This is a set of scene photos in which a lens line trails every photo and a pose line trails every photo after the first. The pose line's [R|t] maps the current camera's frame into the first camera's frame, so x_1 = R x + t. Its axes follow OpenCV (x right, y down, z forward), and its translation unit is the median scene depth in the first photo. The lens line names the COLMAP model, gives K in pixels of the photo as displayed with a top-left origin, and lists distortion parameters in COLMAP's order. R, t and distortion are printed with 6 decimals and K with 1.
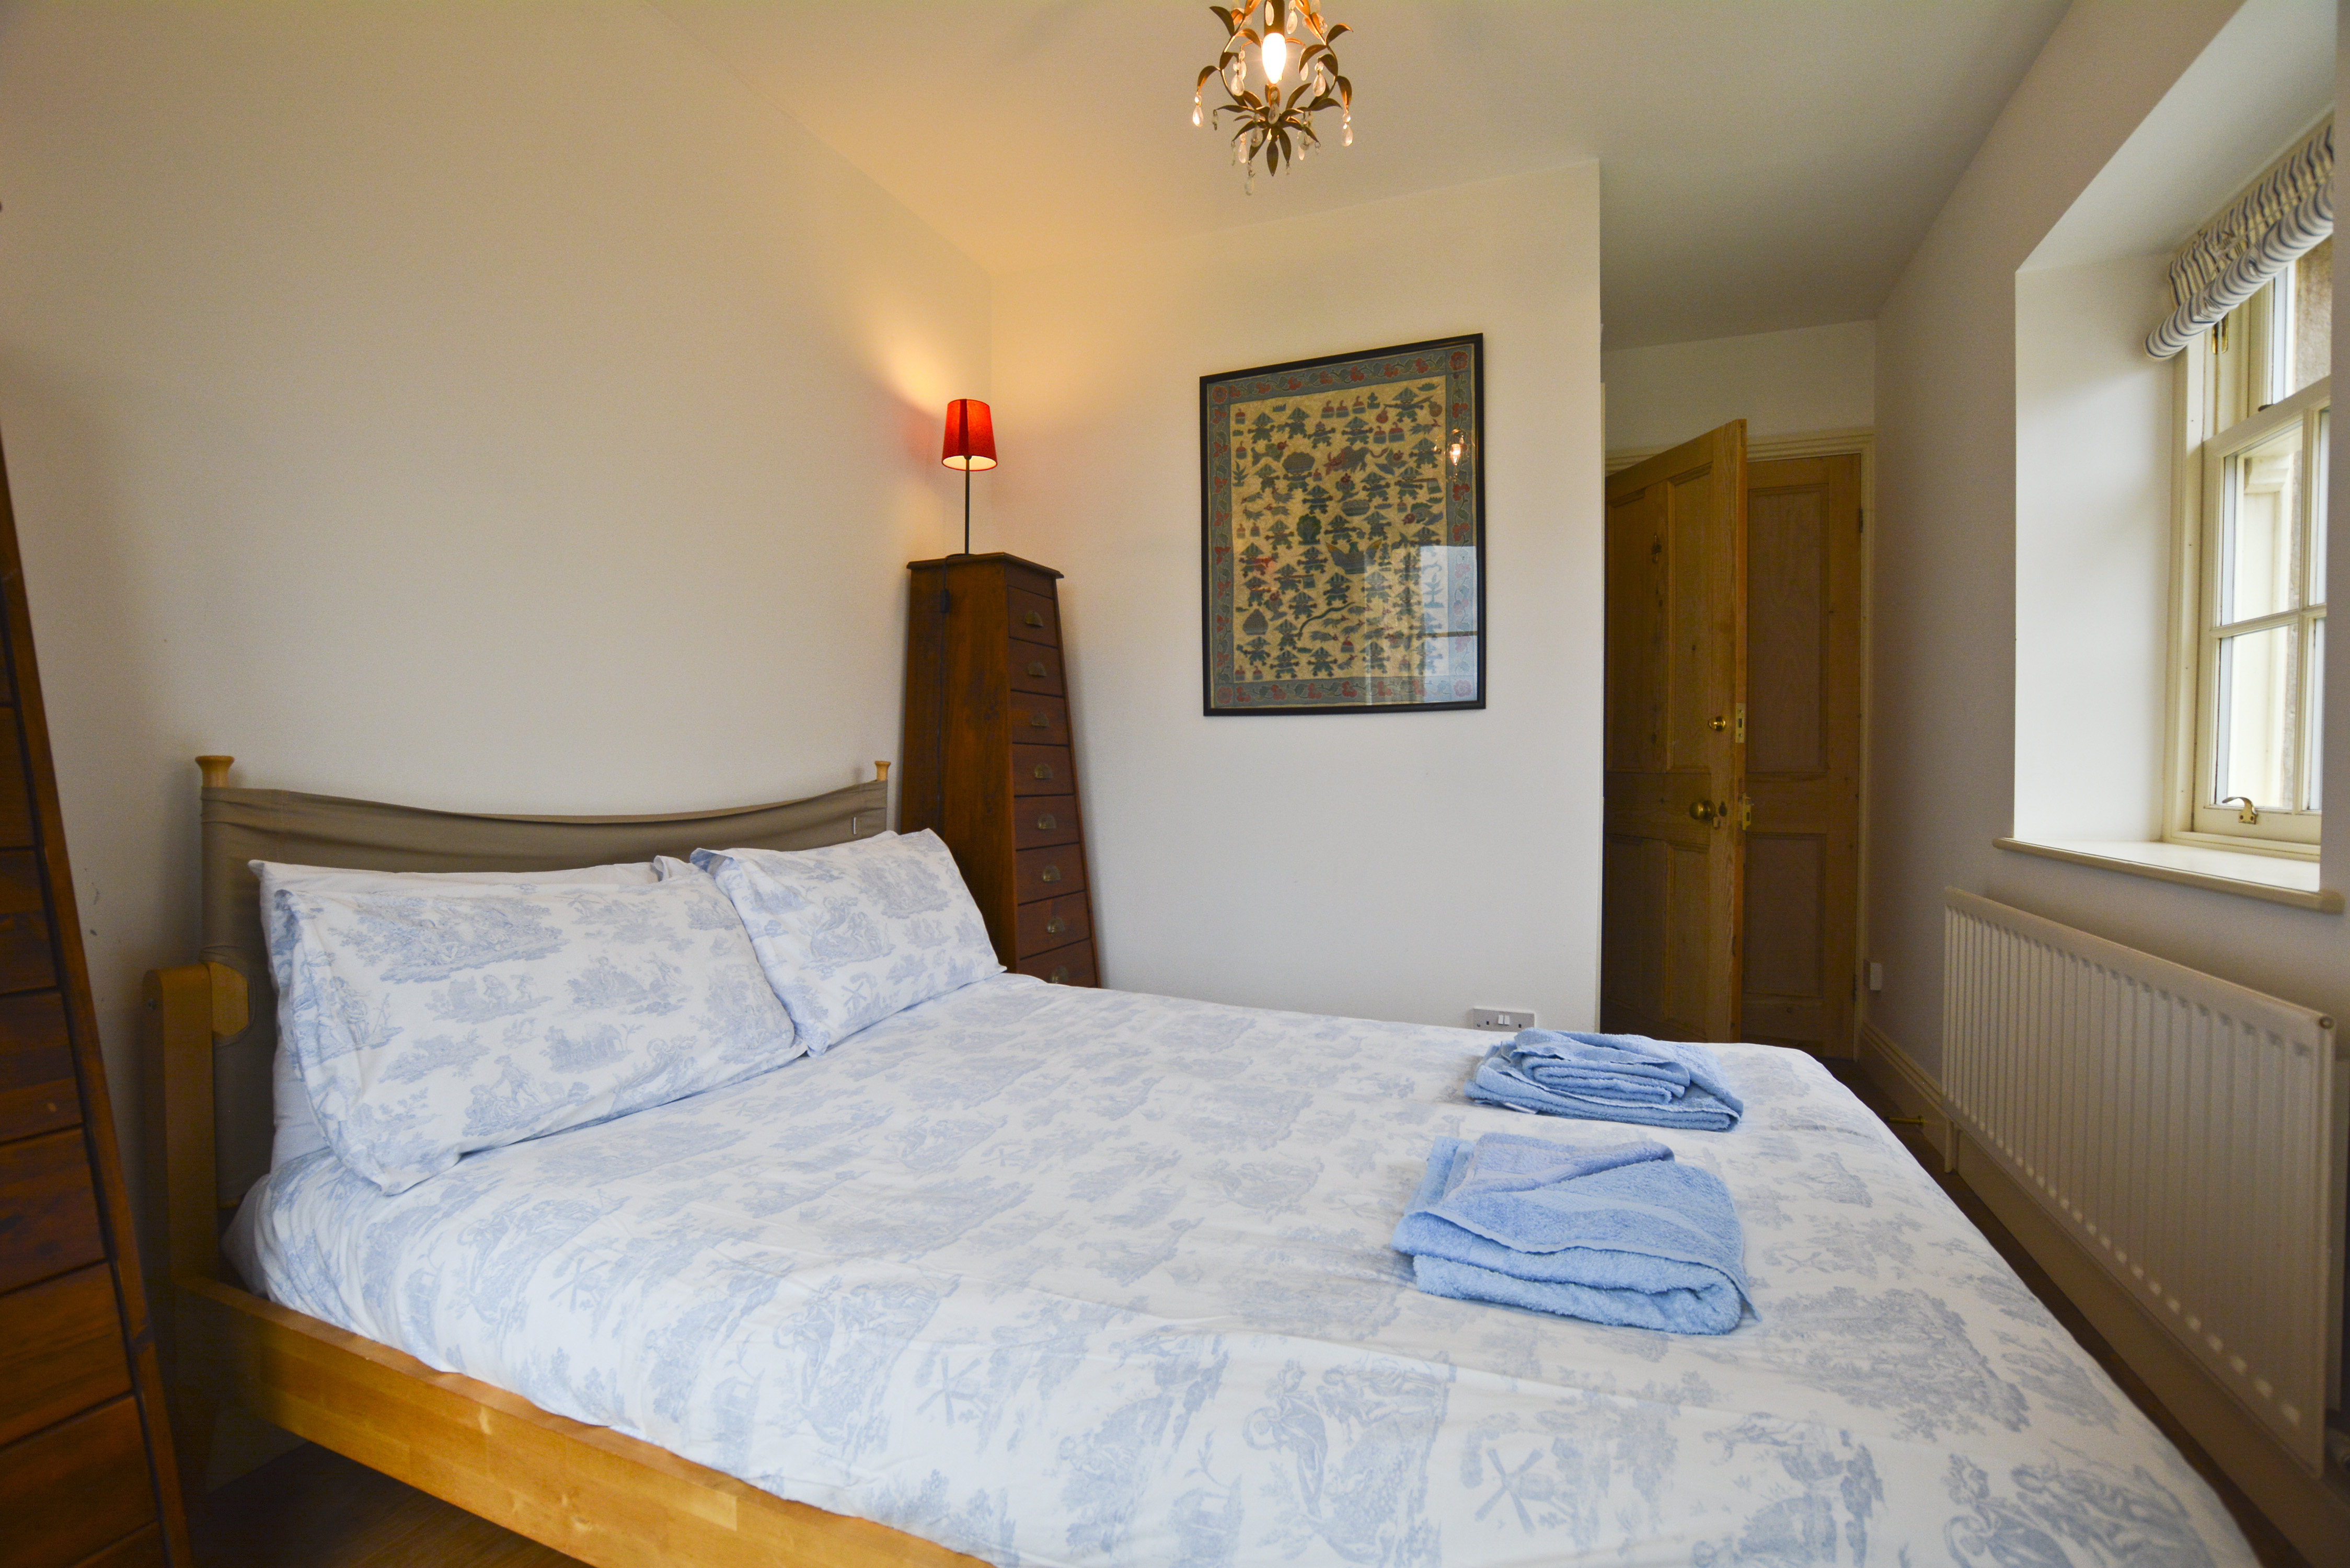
lens RADIAL K [[1031.6, 0, 1175.0], [0, 1031.6, 784.0], [0, 0, 1]] dist [-0.050018, 0.018084]
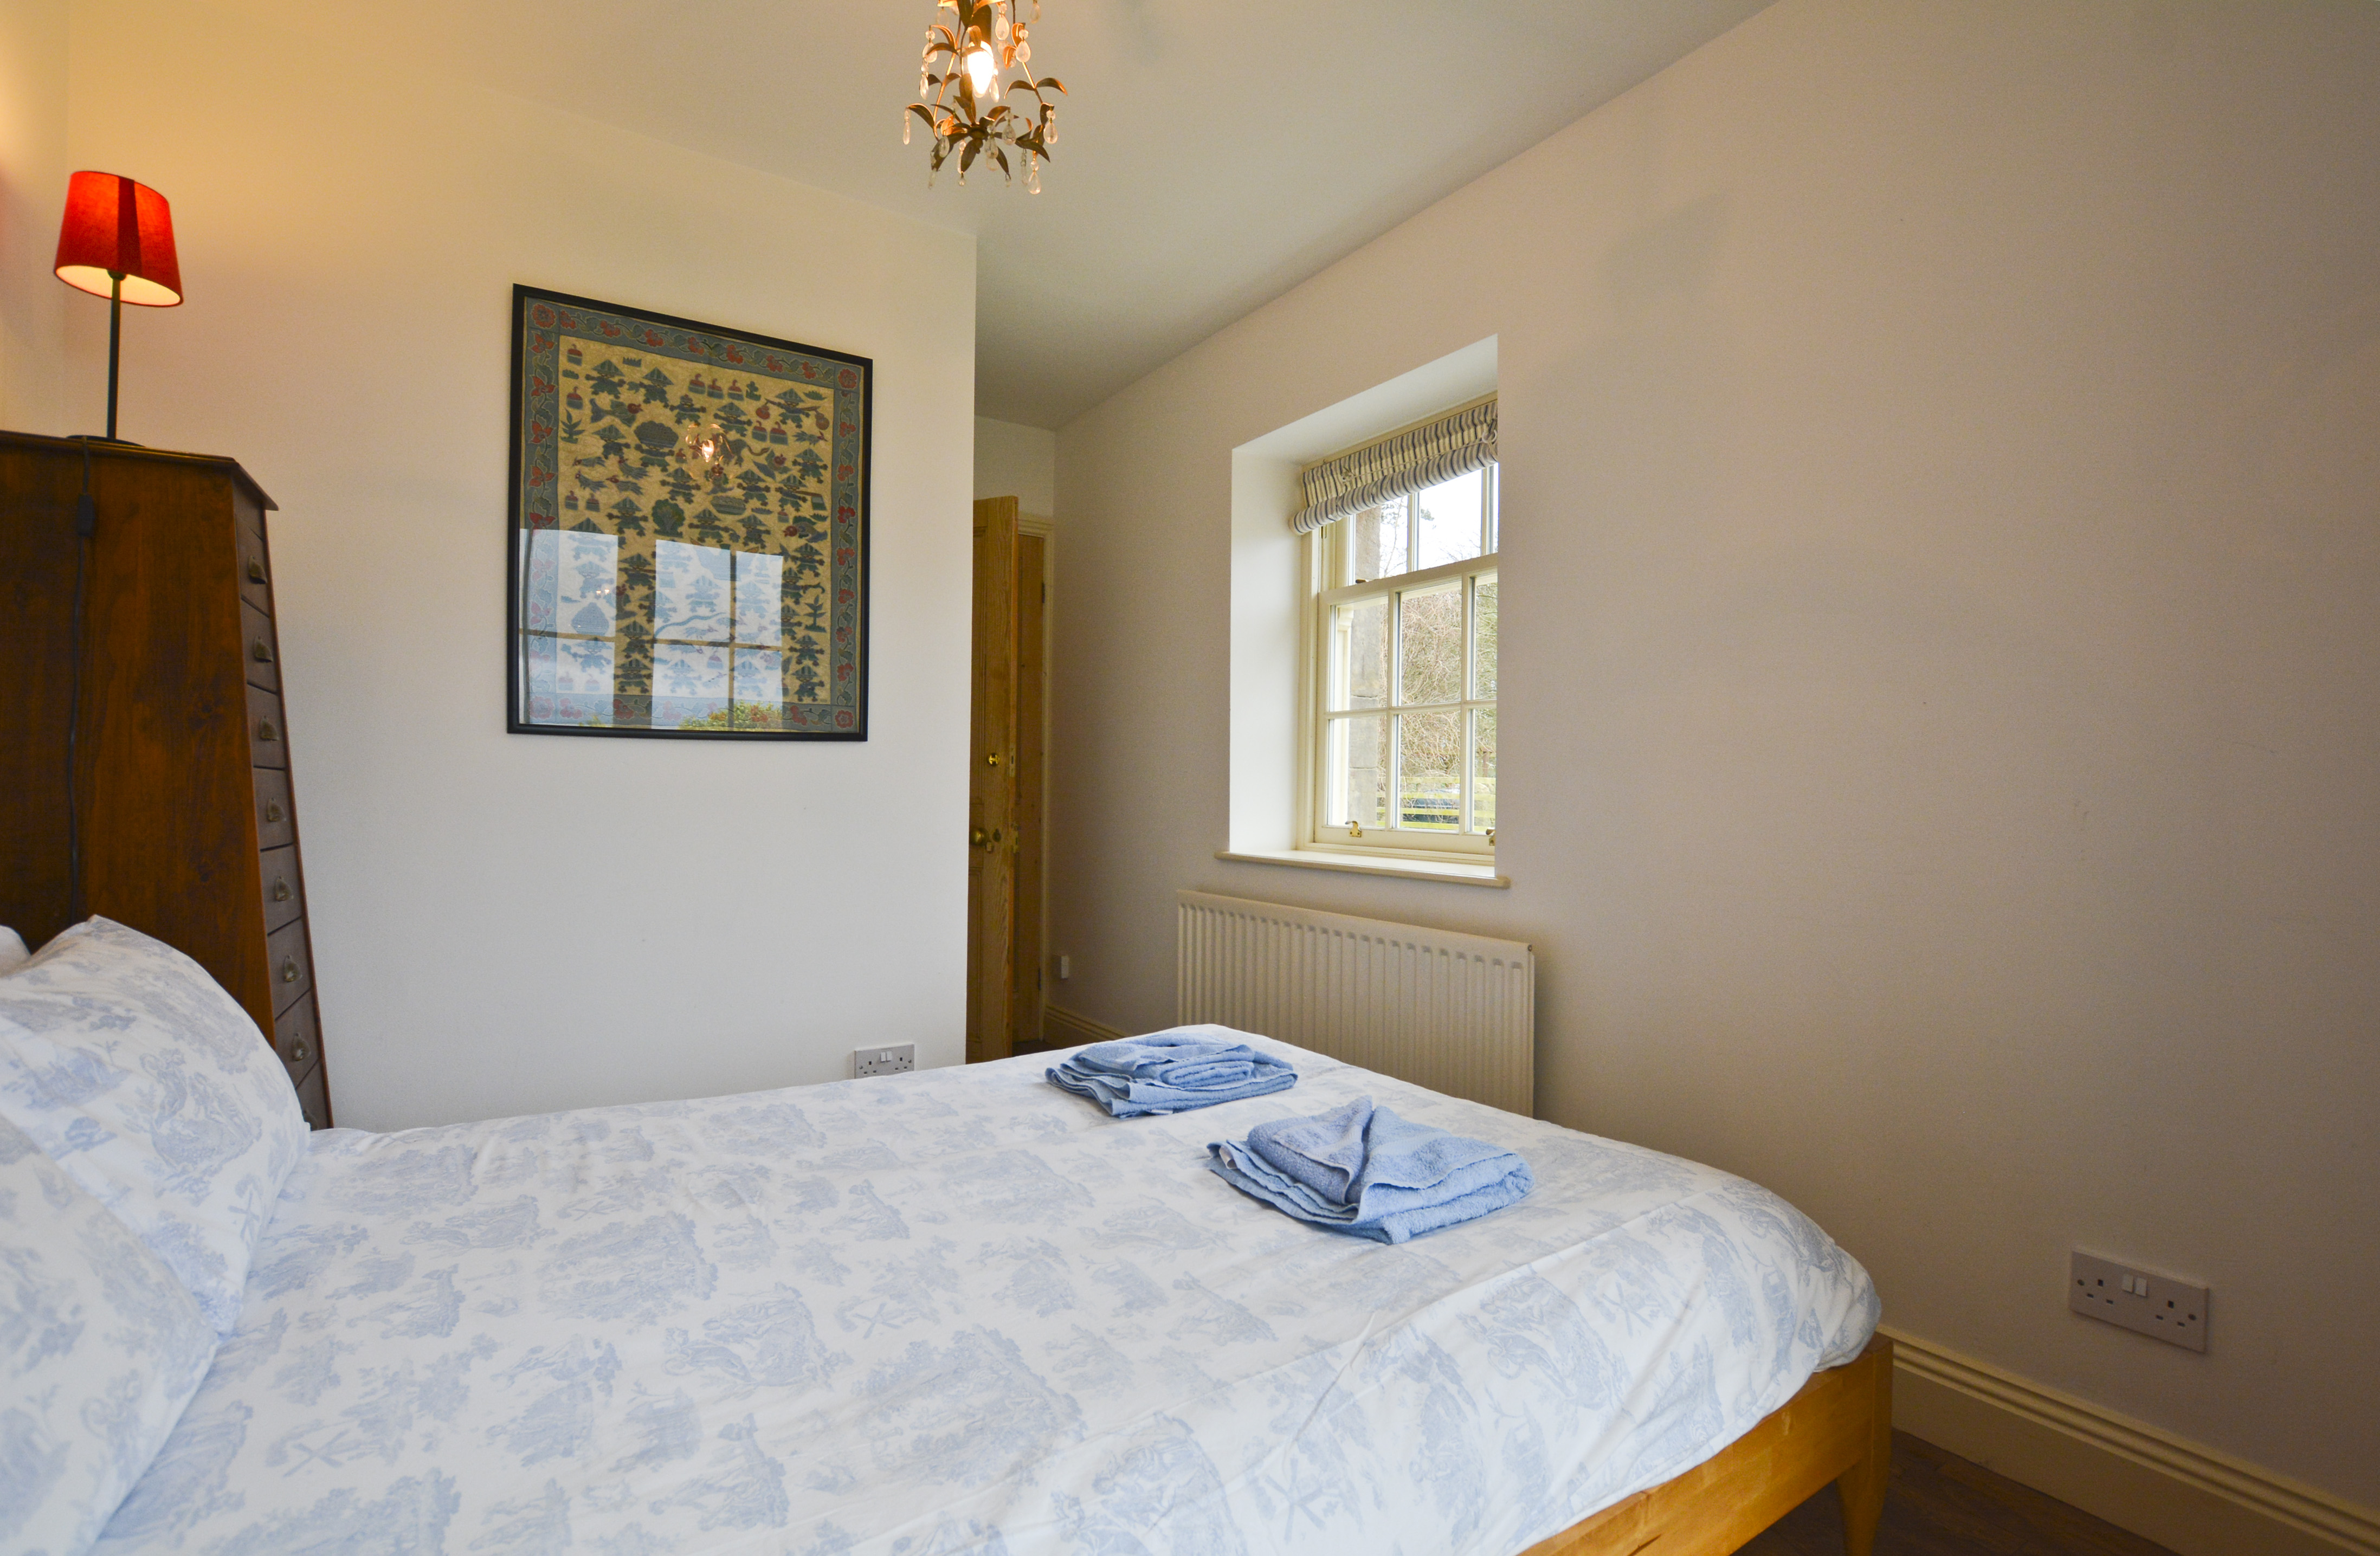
lens RADIAL K [[1071.4, 0, 1190.0], [0, 1071.4, 778.0], [0, 0, 1]] dist [-0.028835, 0.000880]
pose [[0.563300, 0.012100, 0.826164, -0.360821], [0.004437, 0.999834, -0.017668, -0.018882], [-0.826240, 0.013618, 0.563153, 0.170397]]
